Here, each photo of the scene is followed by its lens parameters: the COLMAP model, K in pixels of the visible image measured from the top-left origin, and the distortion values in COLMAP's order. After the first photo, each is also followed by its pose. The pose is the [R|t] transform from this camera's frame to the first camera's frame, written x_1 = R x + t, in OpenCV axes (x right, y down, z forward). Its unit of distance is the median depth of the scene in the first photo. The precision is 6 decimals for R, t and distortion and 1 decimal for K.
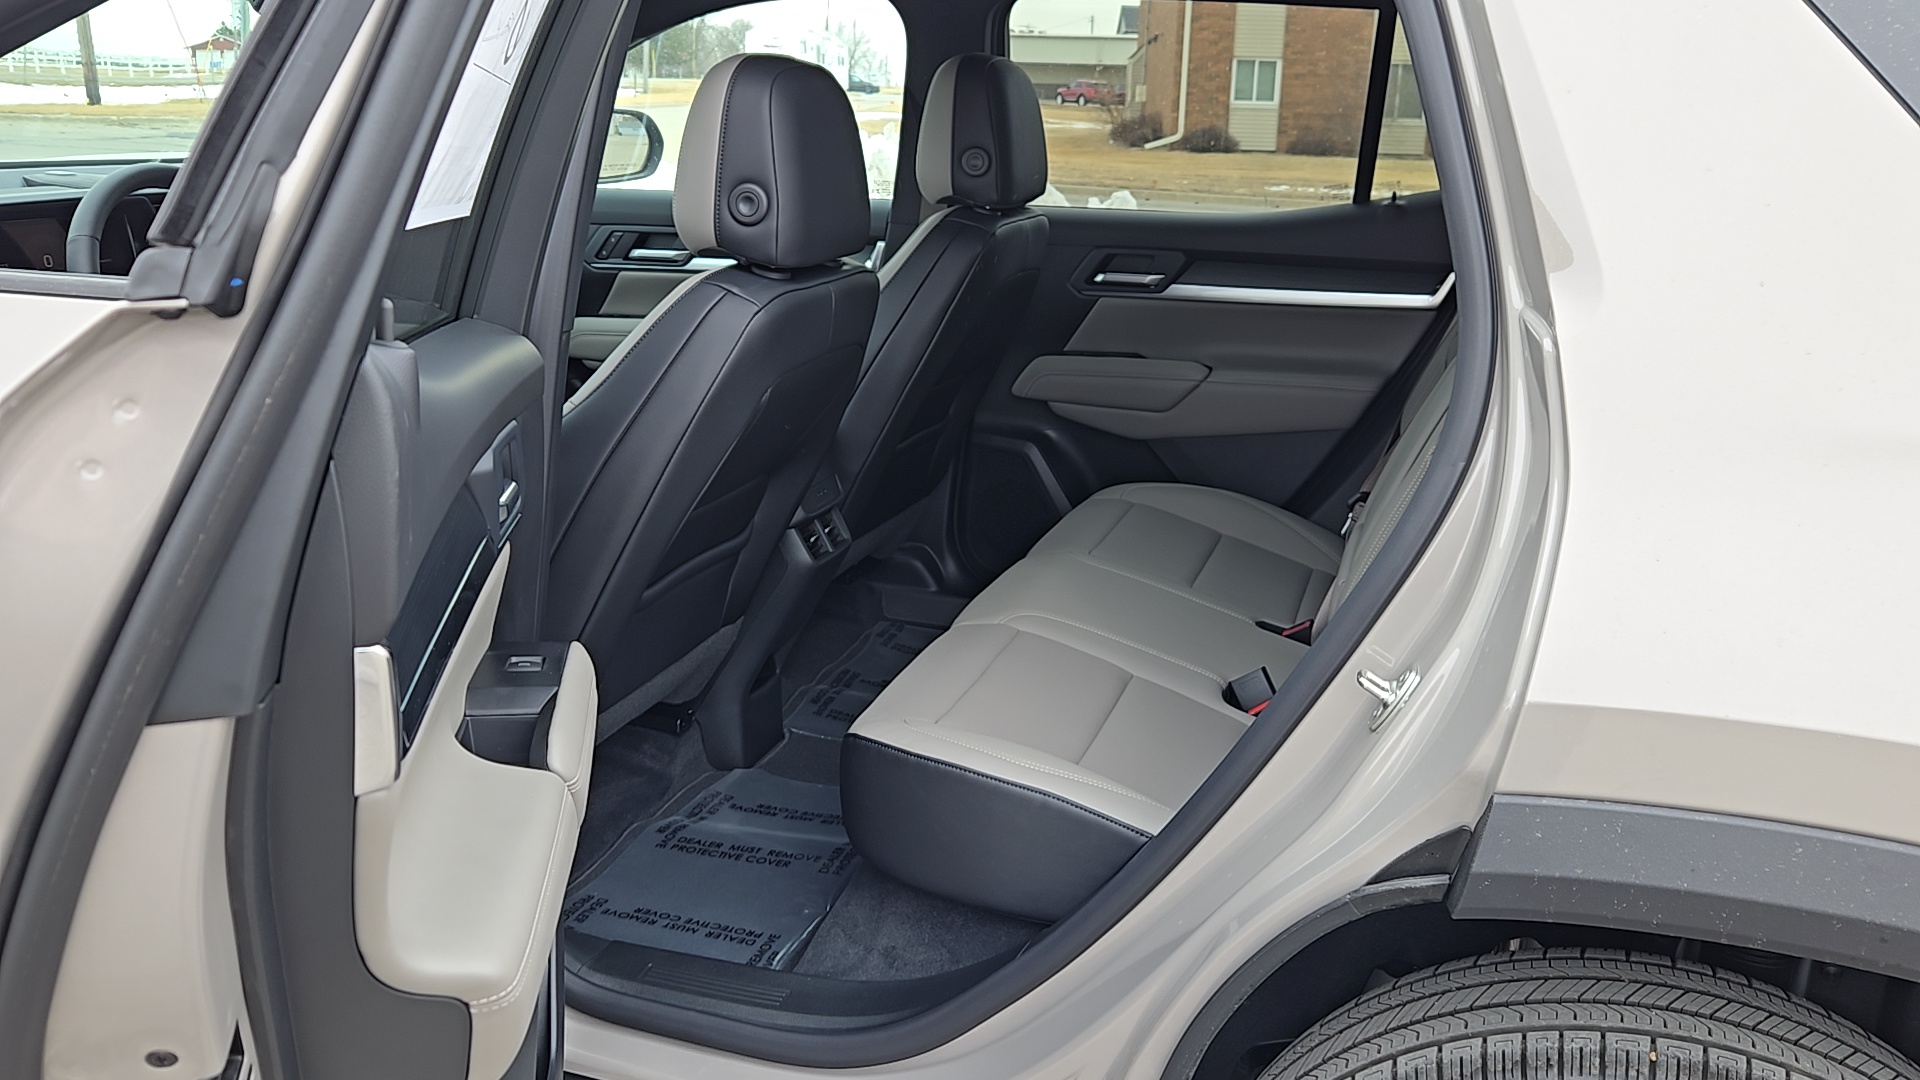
lens RADIAL K [[1592.5, 0, 974.4], [0, 1592.5, 546.8], [0, 0, 1]] dist [0.013745, -0.014222]
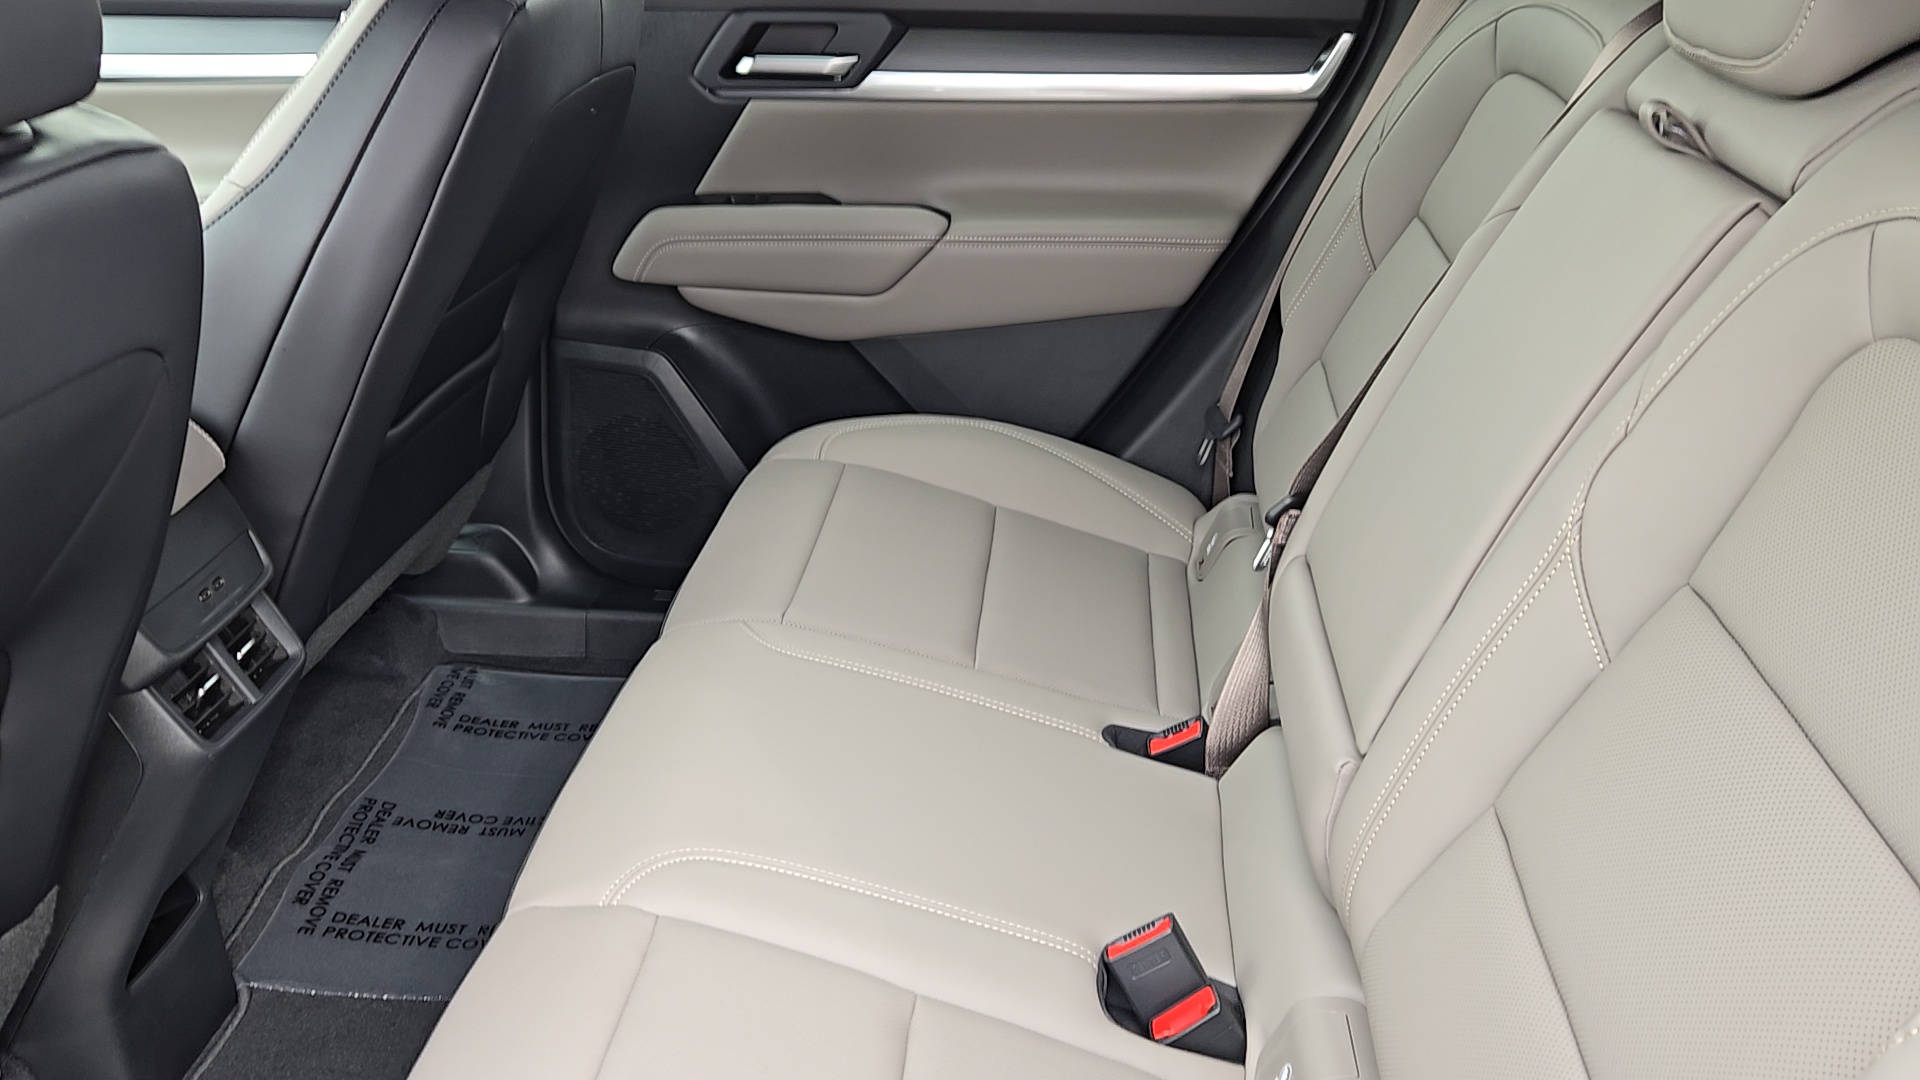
lens RADIAL K [[1592.5, 0, 963.0], [0, 1592.5, 535.4], [0, 0, 1]] dist [0.013745, -0.014222]
pose [[0.976104, -0.106593, 0.189366, 0.028475], [0.076292, 0.984056, 0.160666, -0.089457], [-0.203472, -0.142379, 0.968673, 0.405980]]
